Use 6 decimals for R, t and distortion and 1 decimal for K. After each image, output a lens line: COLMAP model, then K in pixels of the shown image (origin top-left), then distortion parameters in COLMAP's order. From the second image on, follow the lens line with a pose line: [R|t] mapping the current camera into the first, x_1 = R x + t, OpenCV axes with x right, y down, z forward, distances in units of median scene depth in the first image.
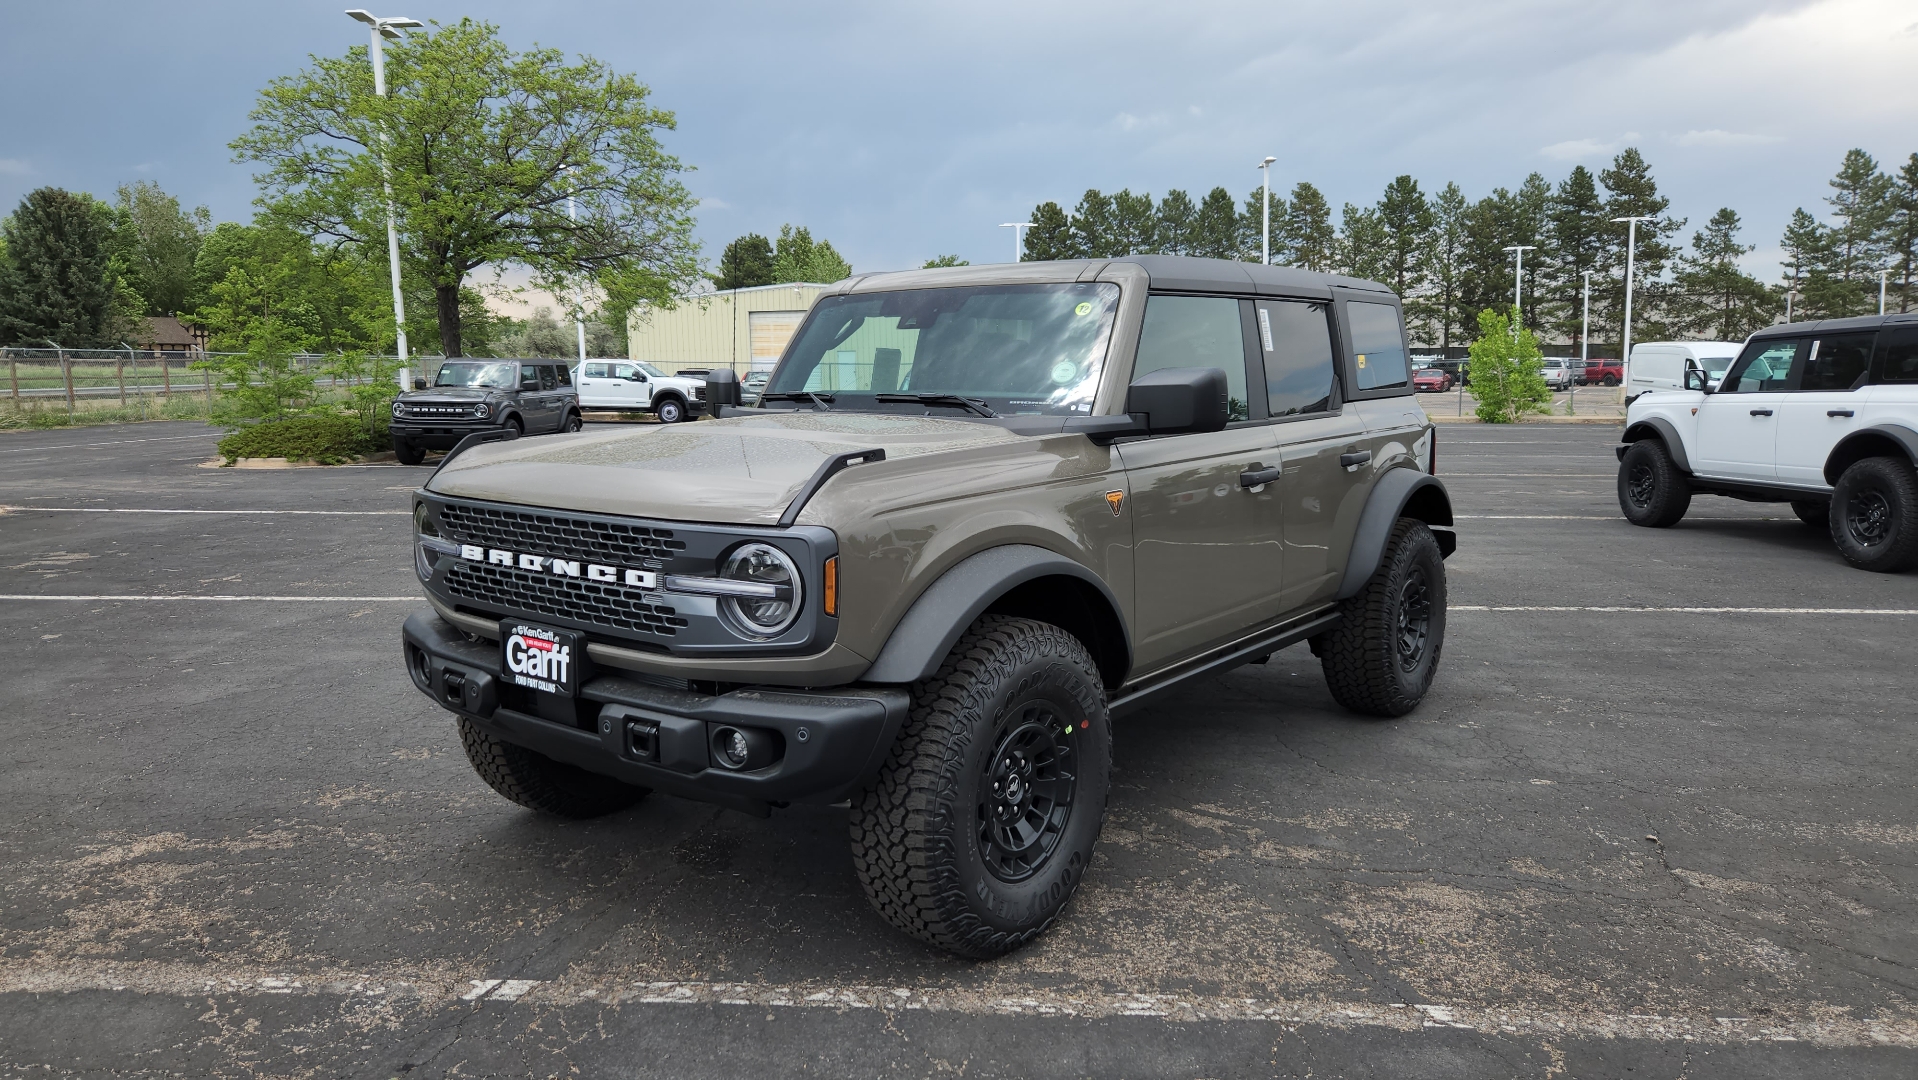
lens RADIAL K [[1284.8, 0, 916.0], [0, 1284.8, 526.9], [0, 0, 1]] dist [0.071724, -0.056198]
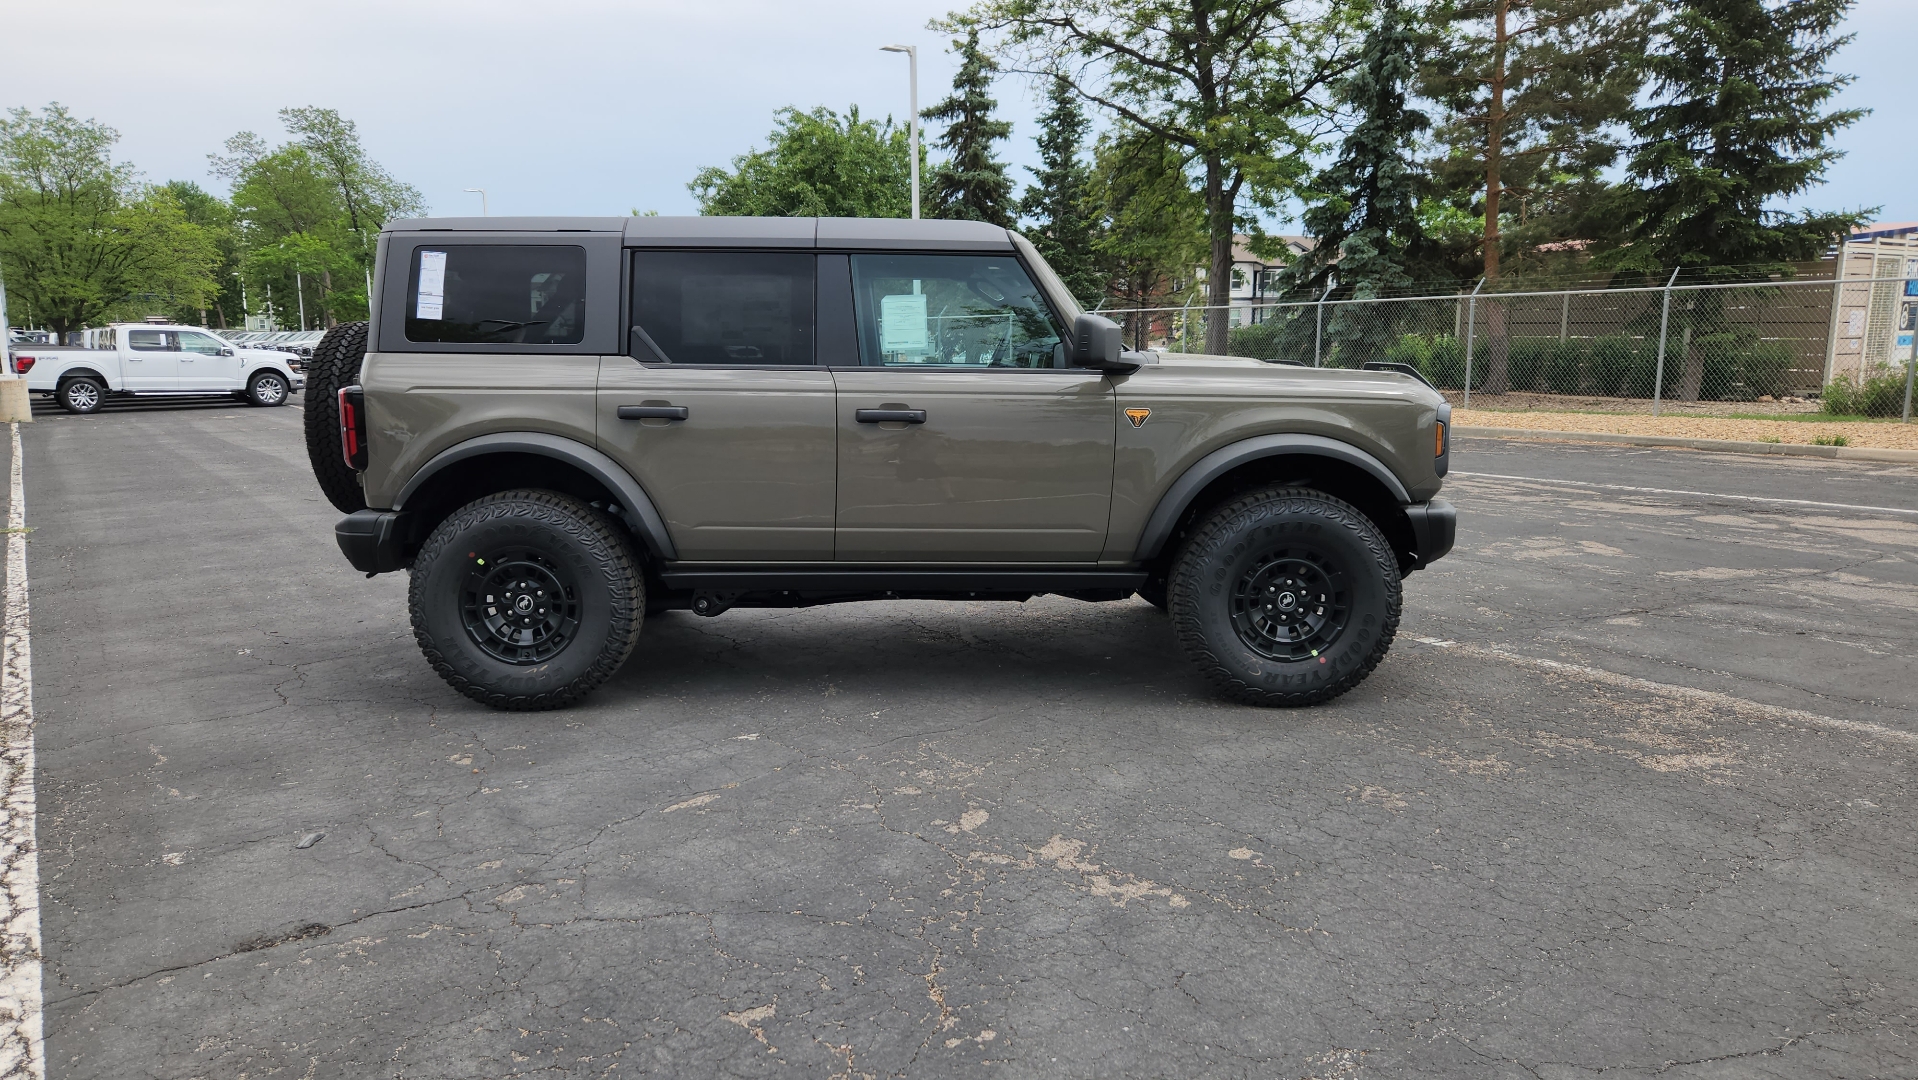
lens RADIAL K [[1285.1, 0, 927.1], [0, 1285.1, 543.3], [0, 0, 1]] dist [0.070493, -0.055469]
pose [[-0.626120, -0.112250, 0.771605, -1.118919], [0.101553, 0.969415, 0.223432, -0.248462], [-0.773085, 0.218254, -0.595571, 2.289324]]
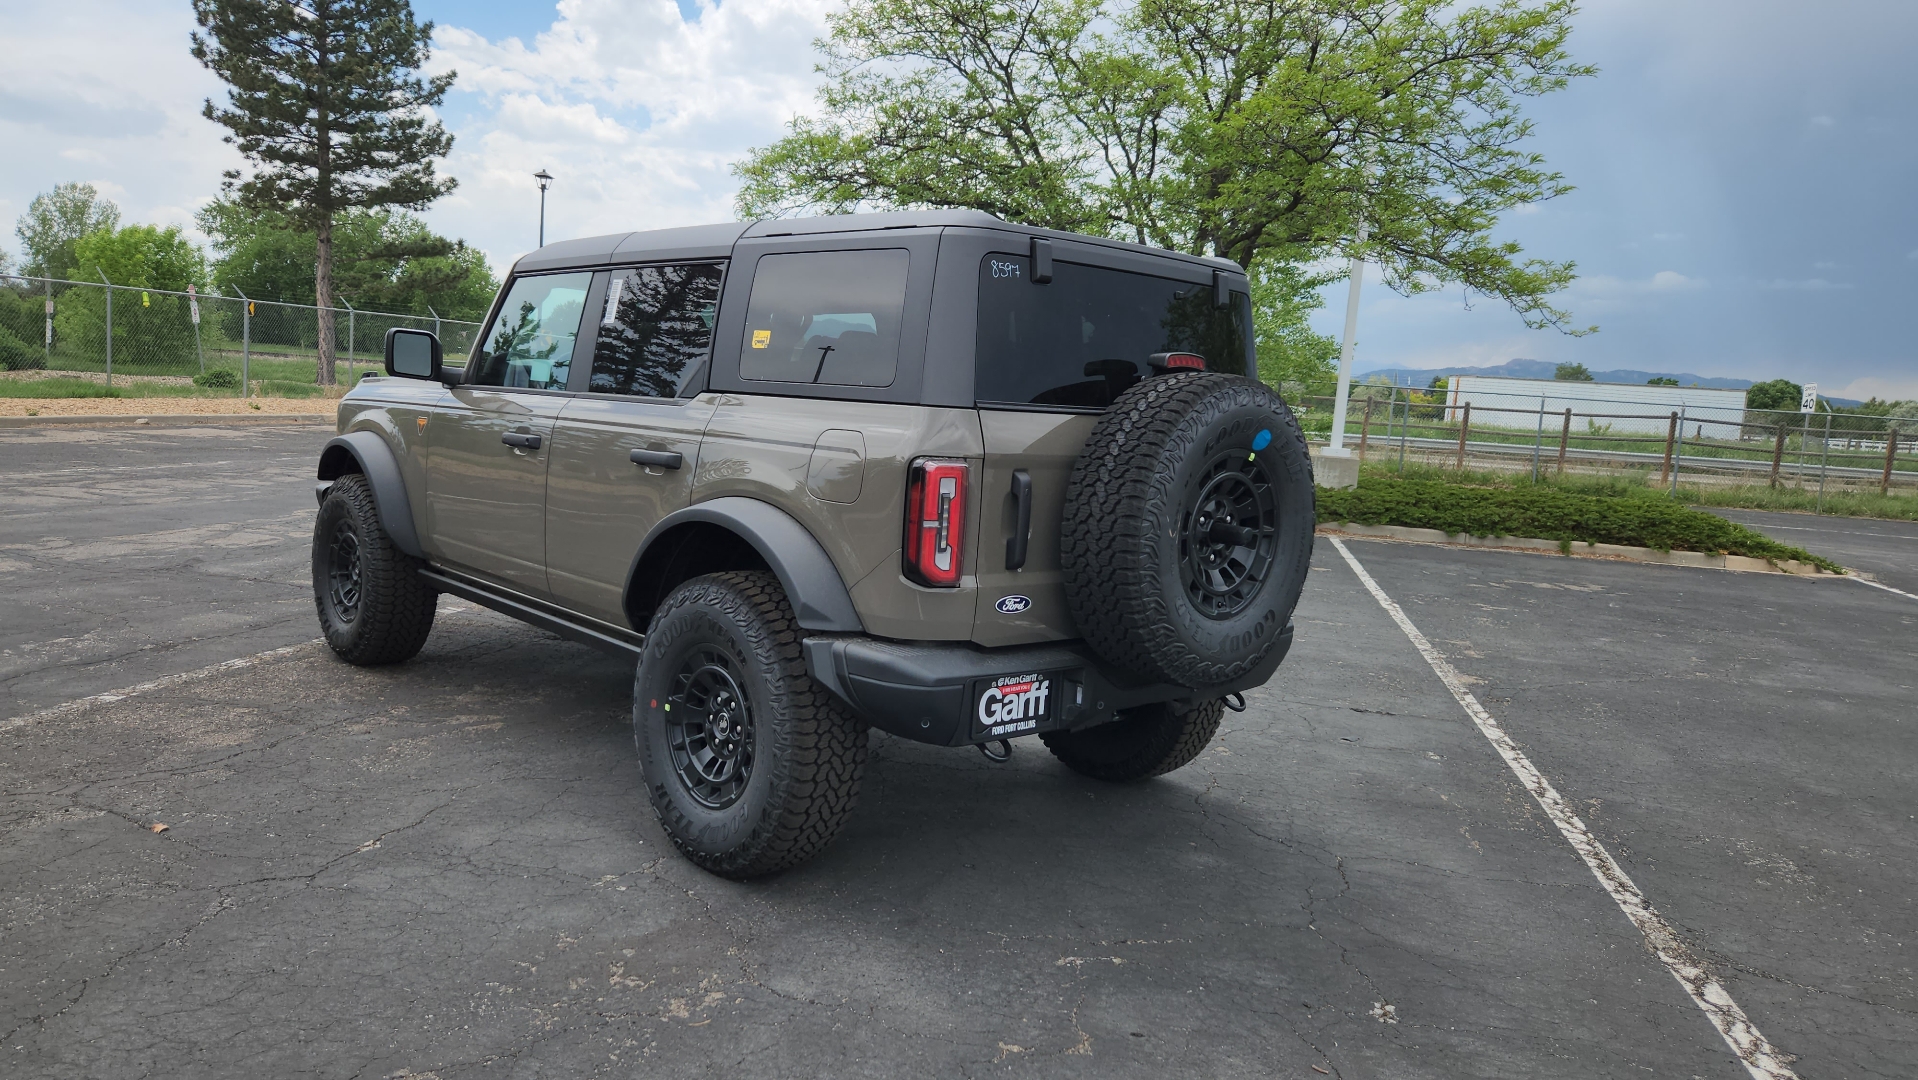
lens RADIAL K [[1281.8, 0, 936.9], [0, 1281.8, 517.9], [0, 0, 1]] dist [0.074720, -0.062687]
pose [[-0.144320, 0.095318, -0.984930, 1.505638], [-0.184766, 0.975249, 0.121454, -0.199986], [0.972128, 0.199509, -0.123136, 1.764386]]
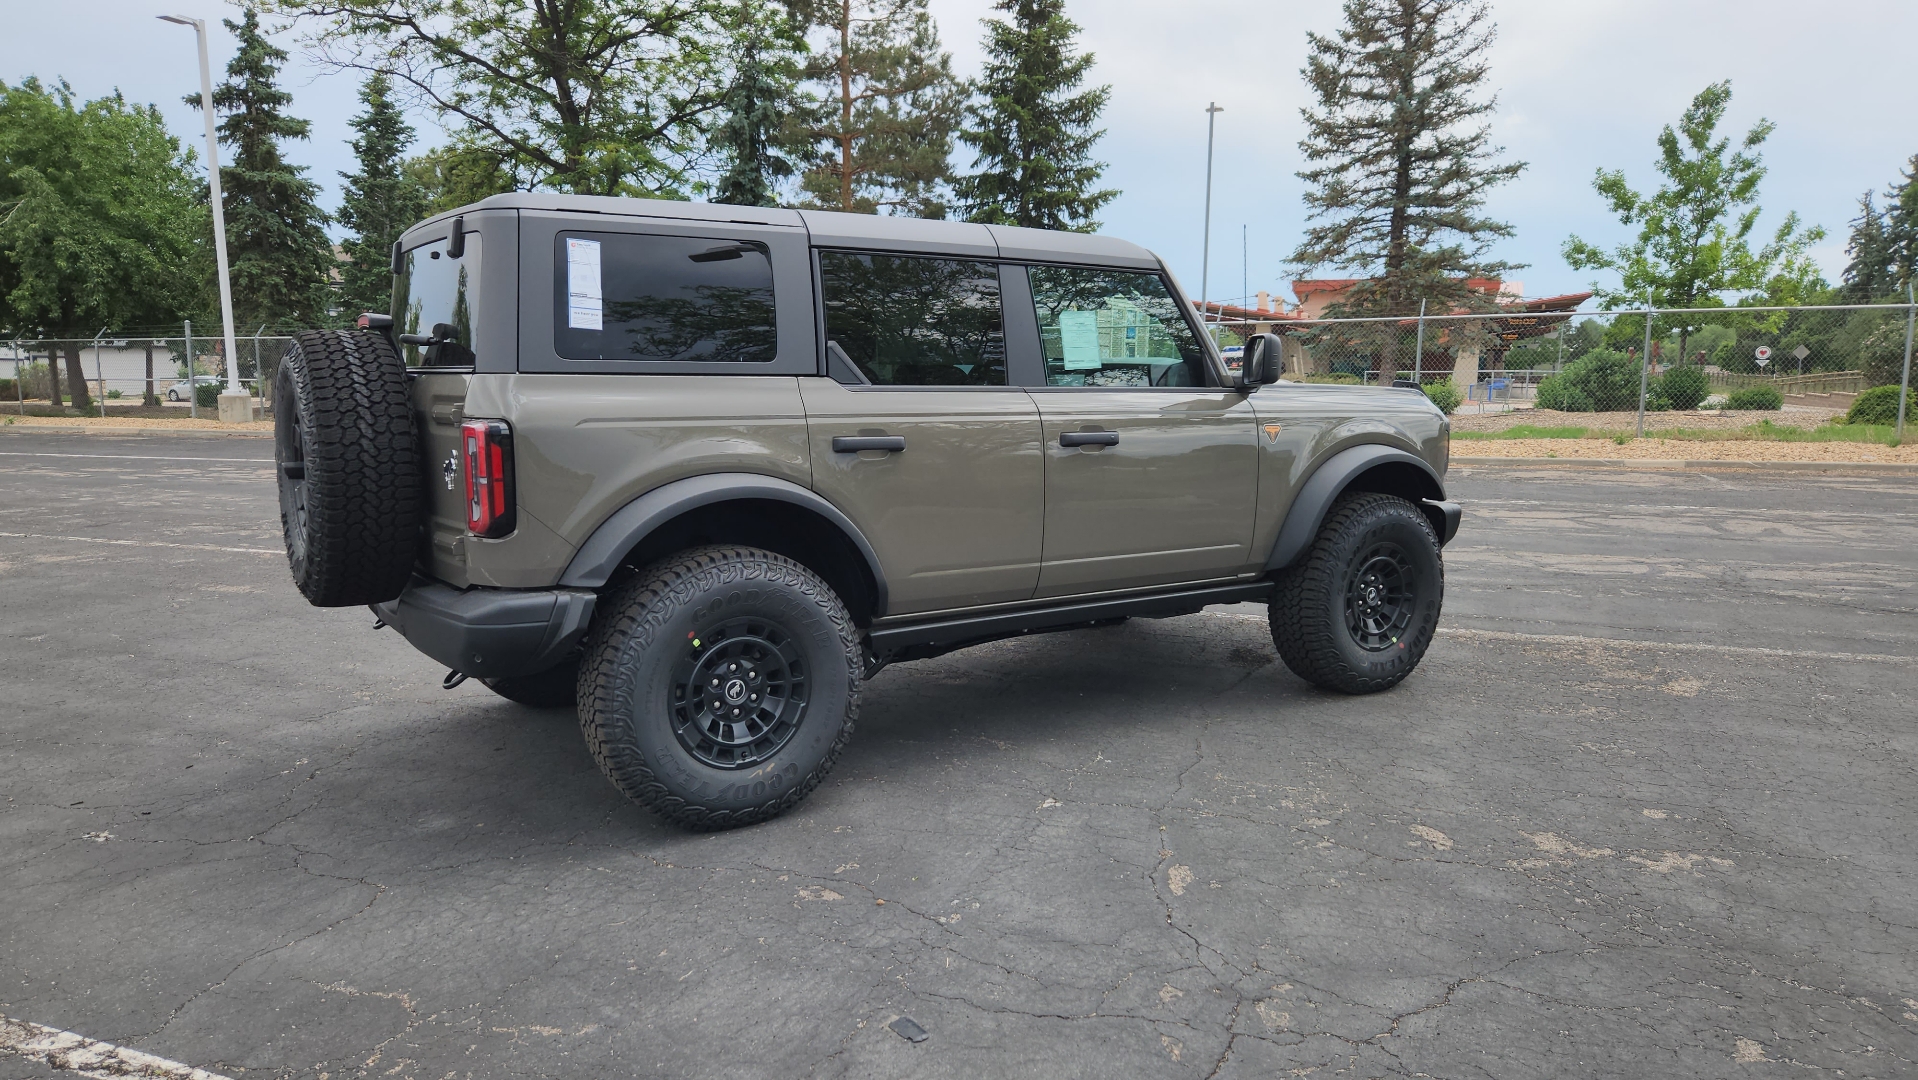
lens RADIAL K [[1283.9, 0, 925.1], [0, 1283.9, 532.8], [0, 0, 1]] dist [0.073782, -0.061998]
pose [[-0.950519, -0.030382, 0.309178, -0.290867], [0.046264, 0.970266, 0.237578, -0.297633], [-0.307203, 0.240126, -0.920851, 2.718108]]
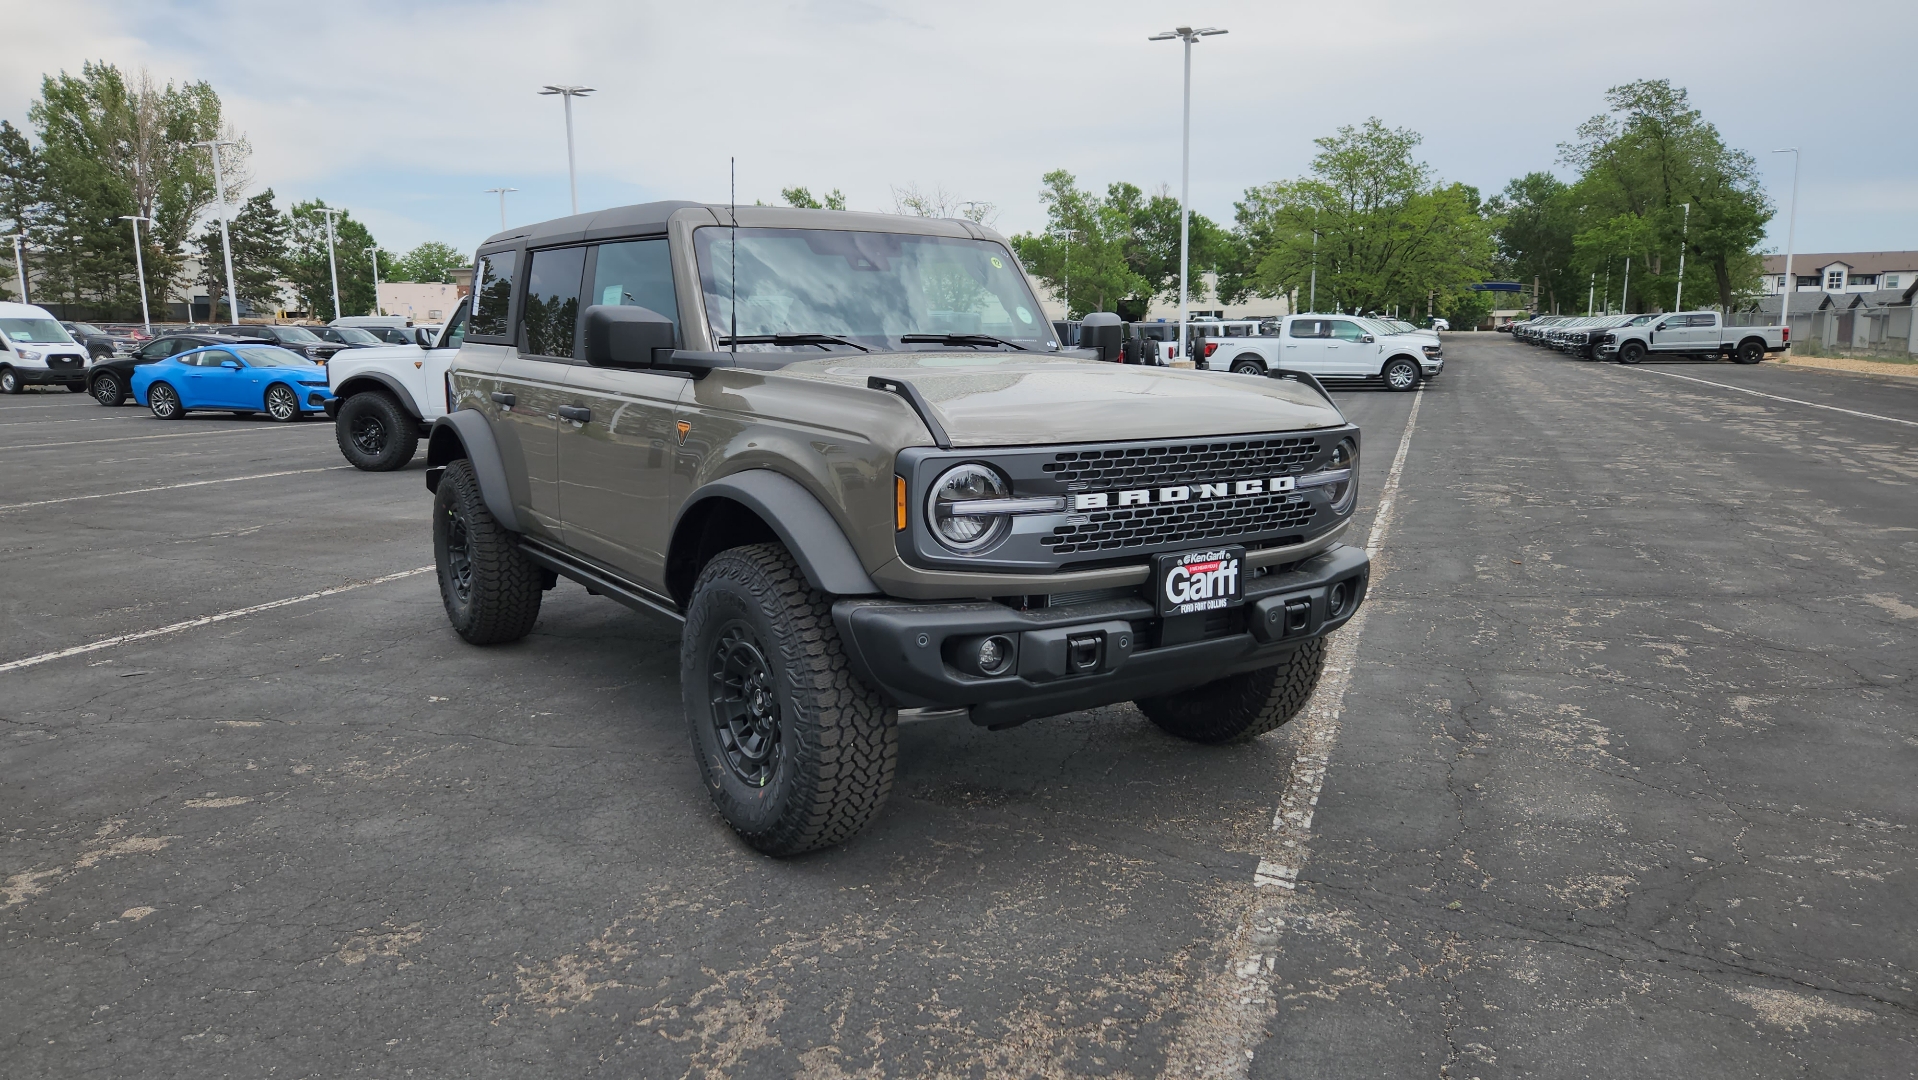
lens RADIAL K [[1285.9, 0, 928.1], [0, 1285.9, 542.8], [0, 0, 1]] dist [0.074751, -0.061545]
pose [[0.294180, -0.149717, 0.943951, -1.180051], [0.113520, 0.986136, 0.121029, -0.071159], [-0.948984, 0.071553, 0.307098, 0.782981]]
